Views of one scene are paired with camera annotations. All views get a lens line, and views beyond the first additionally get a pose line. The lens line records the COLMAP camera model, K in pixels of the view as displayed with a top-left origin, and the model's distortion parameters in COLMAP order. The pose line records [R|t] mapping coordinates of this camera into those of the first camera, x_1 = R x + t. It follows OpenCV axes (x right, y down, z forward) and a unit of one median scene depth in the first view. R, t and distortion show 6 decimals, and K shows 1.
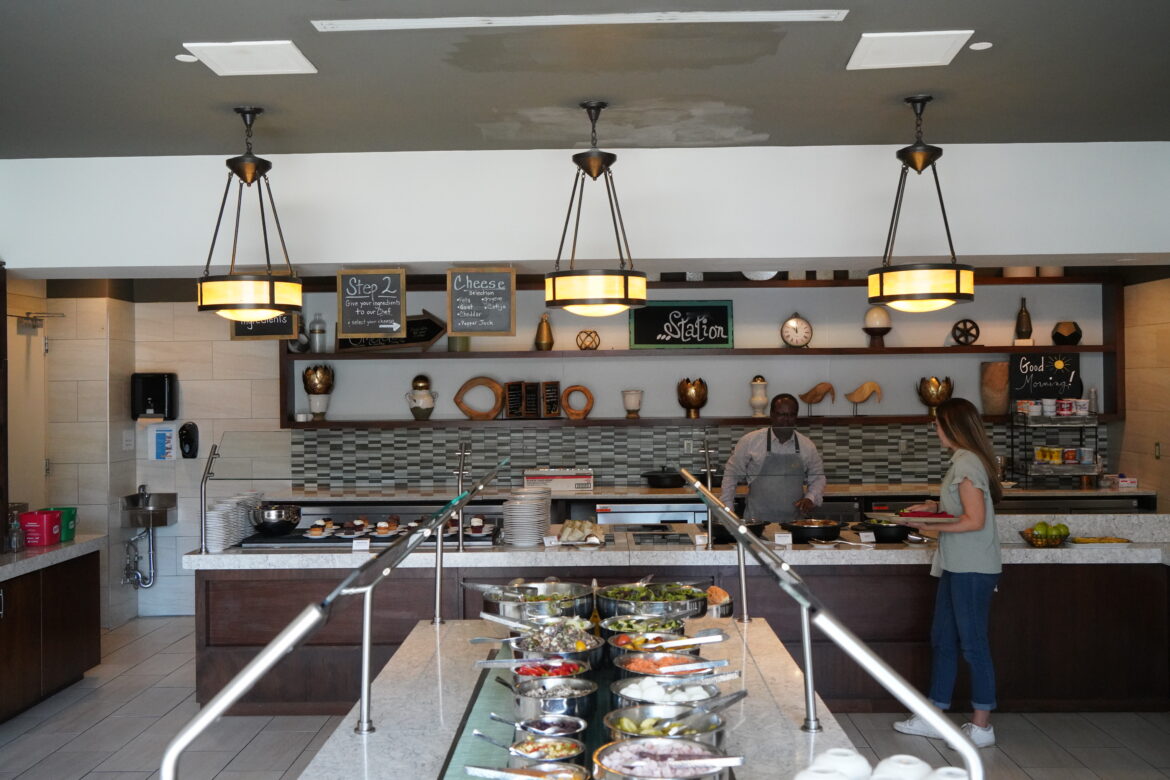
lens RADIAL K [[1187.9, 0, 584.1], [0, 1187.9, 385.9], [0, 0, 1]] dist [-0.001968, 0.000000]
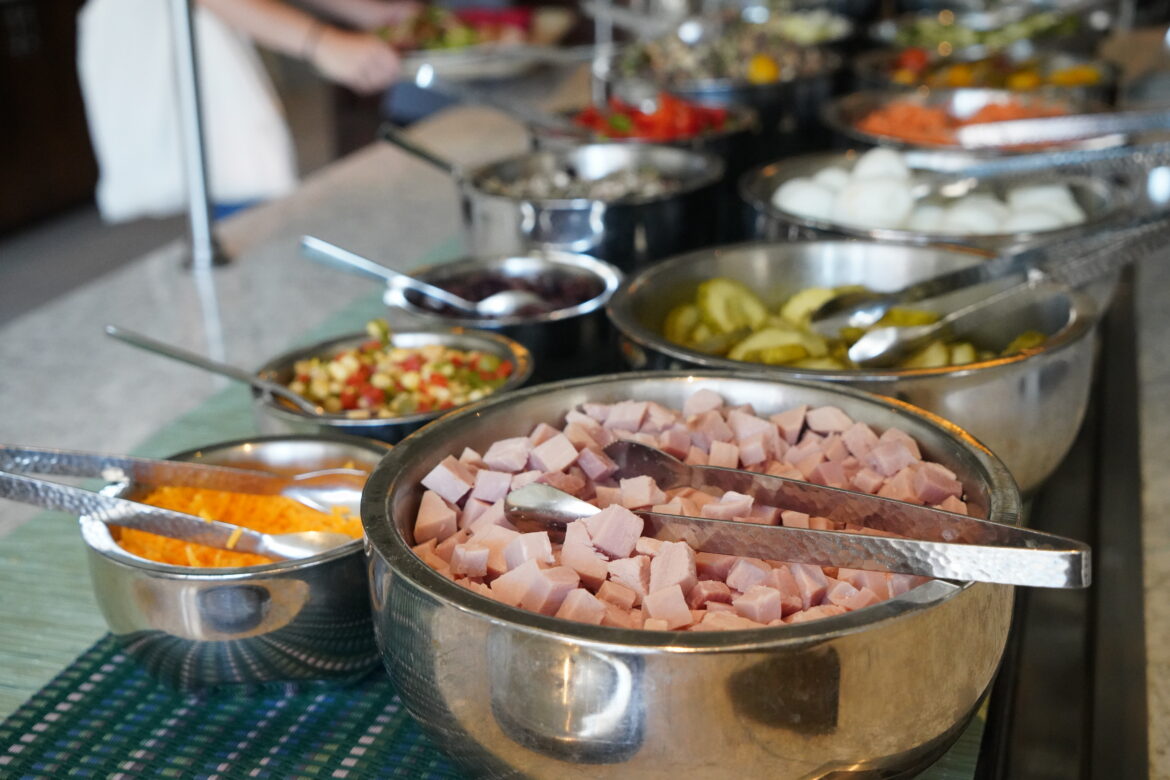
lens RADIAL K [[1587.1, 0, 585.0], [0, 1587.1, 389.9], [0, 0, 1]] dist [0.013266, 0.000000]
pose [[0.967601, 0.068592, -0.242988, 0.069693], [0.025708, 0.930624, 0.365072, 0.121954], [0.251171, -0.359491, 0.898710, 0.475213]]
